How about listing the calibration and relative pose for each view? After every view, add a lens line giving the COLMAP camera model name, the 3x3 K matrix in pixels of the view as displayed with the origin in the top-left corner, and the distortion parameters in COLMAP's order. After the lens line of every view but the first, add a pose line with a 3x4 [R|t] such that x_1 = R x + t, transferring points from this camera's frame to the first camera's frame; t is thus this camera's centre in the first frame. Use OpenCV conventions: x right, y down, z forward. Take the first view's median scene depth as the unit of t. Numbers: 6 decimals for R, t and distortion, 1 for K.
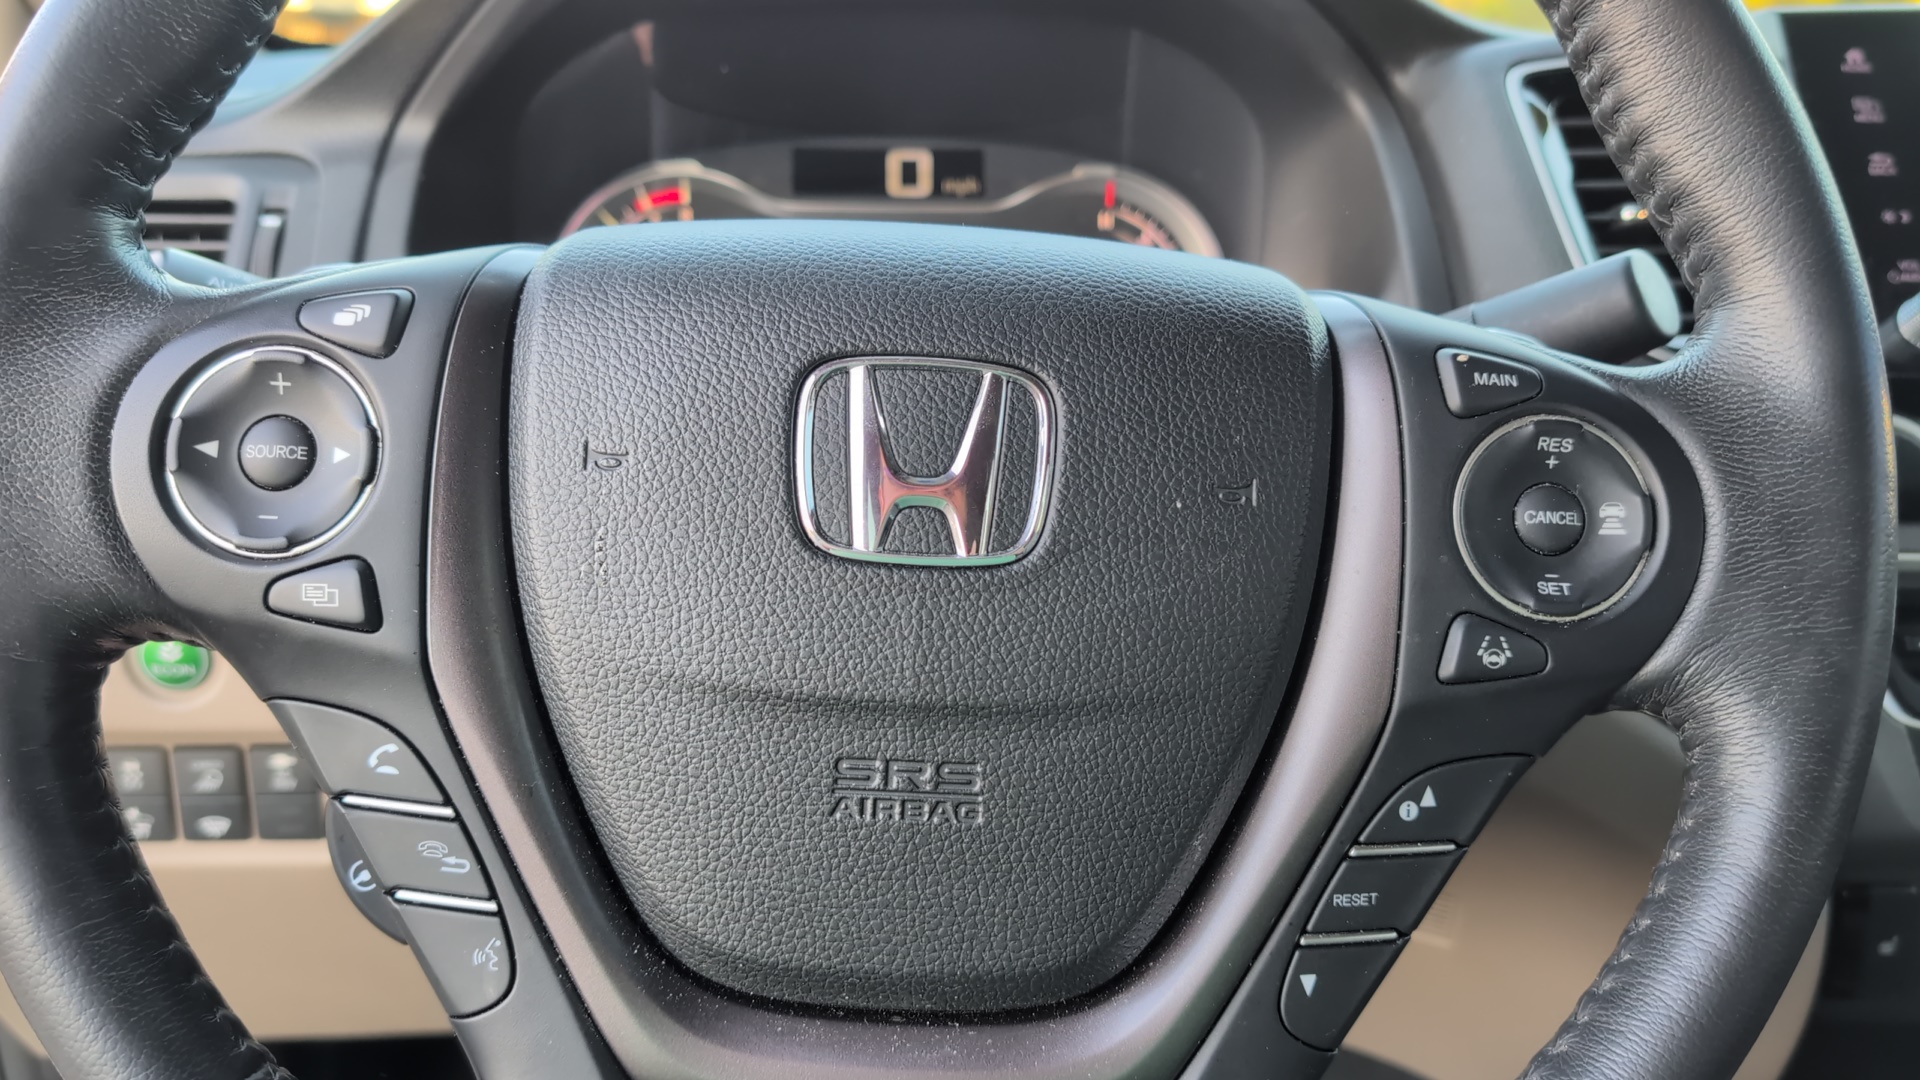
lens RADIAL K [[1564.1, 0, 960.0], [0, 1564.1, 540.0], [0, 0, 1]] dist [-0.015997, 0.006014]
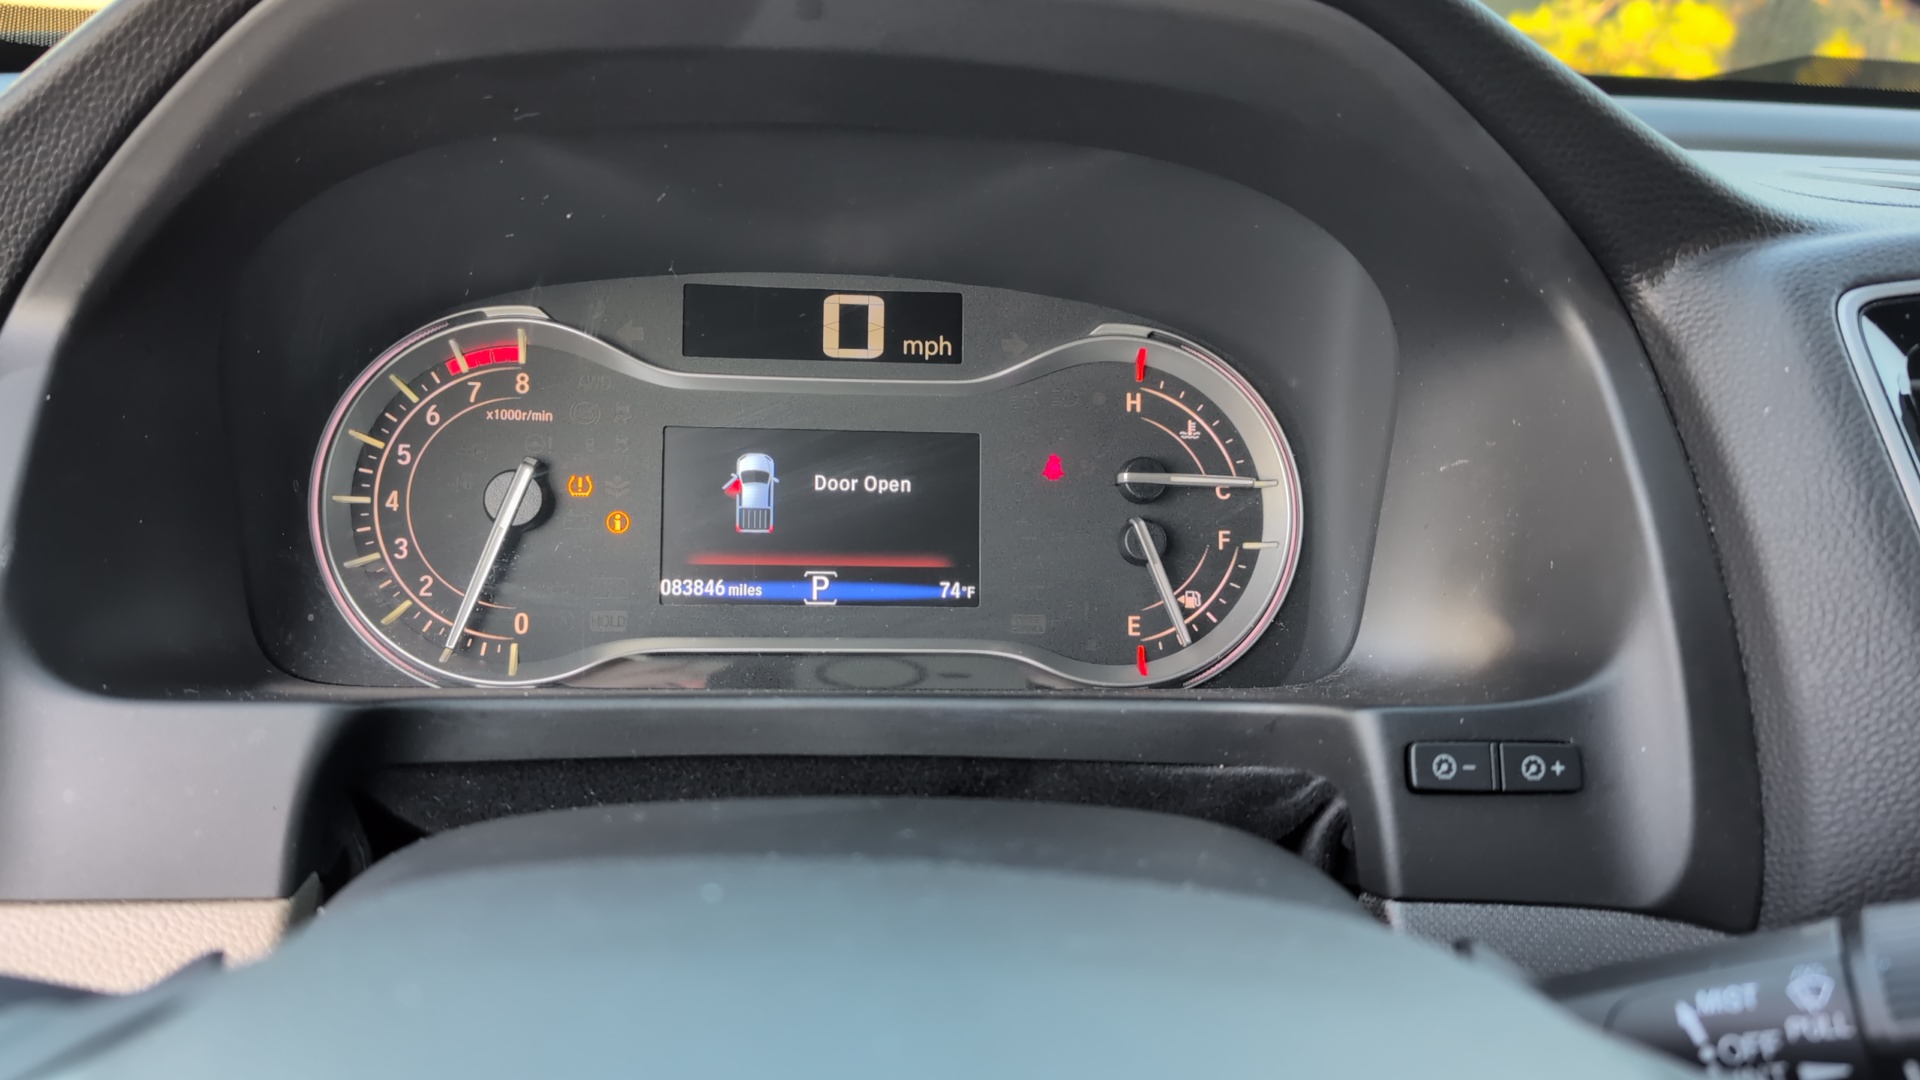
lens RADIAL K [[1614.8, 0, 960.0], [0, 1614.8, 540.0], [0, 0, 1]] dist [0.067607, 0.001754]
pose [[0.998943, 0.017184, 0.042642, -0.013949], [-0.018861, 0.999052, 0.039238, -0.170242], [-0.041928, -0.040001, 0.998320, 0.279524]]
